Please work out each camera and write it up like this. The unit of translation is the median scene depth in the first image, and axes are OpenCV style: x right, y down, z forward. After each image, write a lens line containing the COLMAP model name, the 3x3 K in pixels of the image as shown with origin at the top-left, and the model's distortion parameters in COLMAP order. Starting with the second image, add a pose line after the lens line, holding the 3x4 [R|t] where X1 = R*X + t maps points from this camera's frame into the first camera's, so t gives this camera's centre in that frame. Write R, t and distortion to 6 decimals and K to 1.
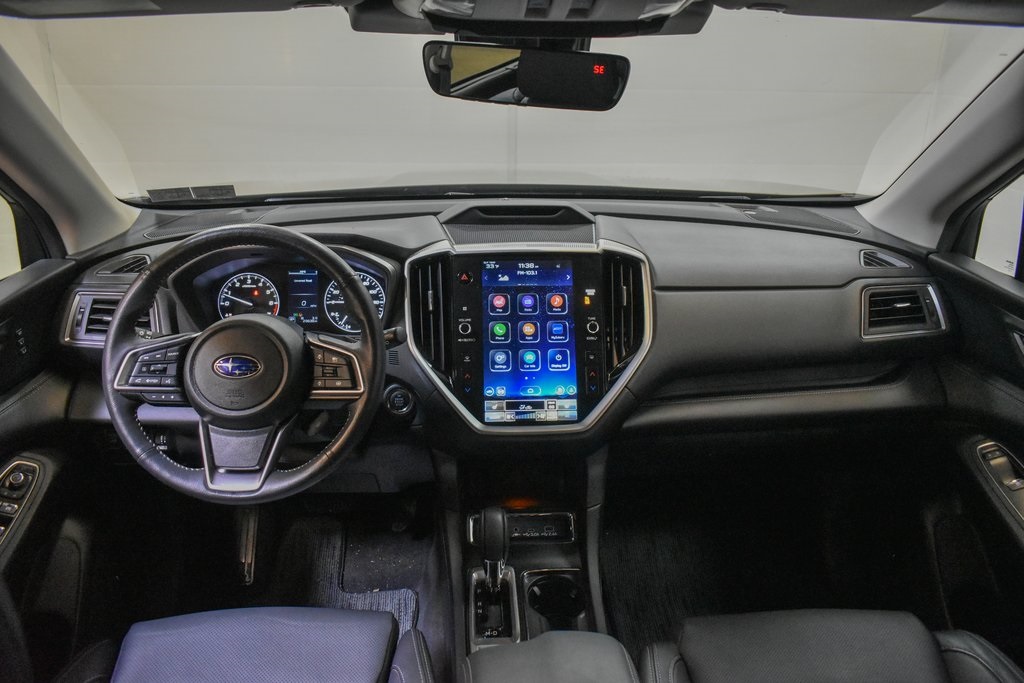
lens RADIAL K [[783.6, 0, 512.0], [0, 783.6, 341.5], [0, 0, 1]] dist [-0.030479, -0.002336]
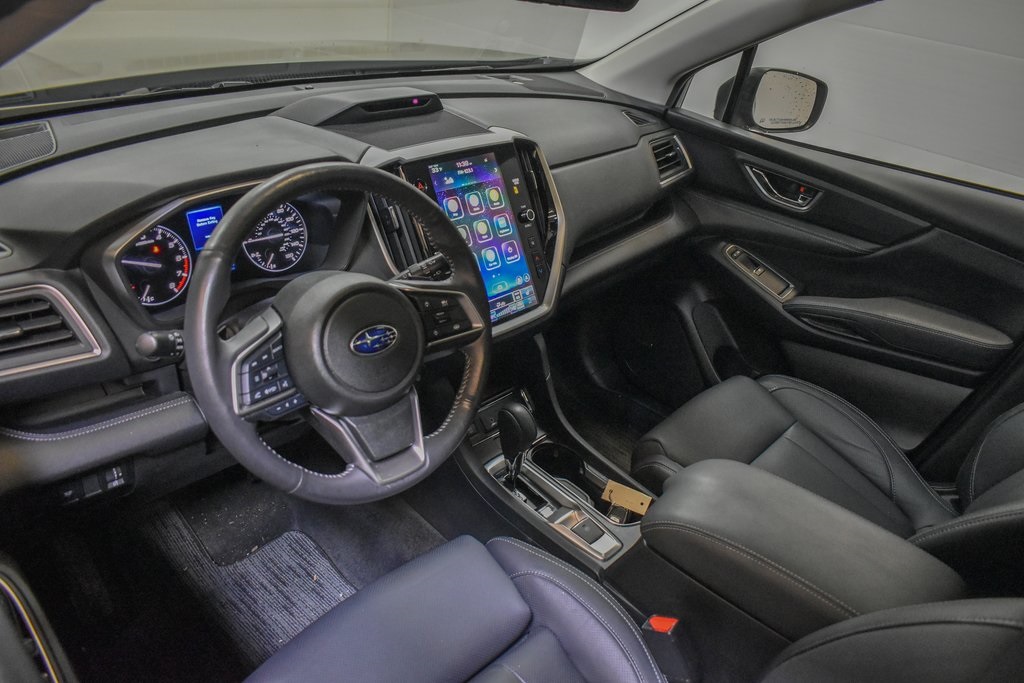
lens RADIAL K [[783.6, 0, 512.0], [0, 783.6, 341.5], [0, 0, 1]] dist [-0.030479, -0.002336]
pose [[0.713587, -0.282872, 0.640919, -0.627129], [0.145295, 0.954723, 0.259602, -0.130295], [-0.685334, -0.092127, 0.722378, 0.232819]]
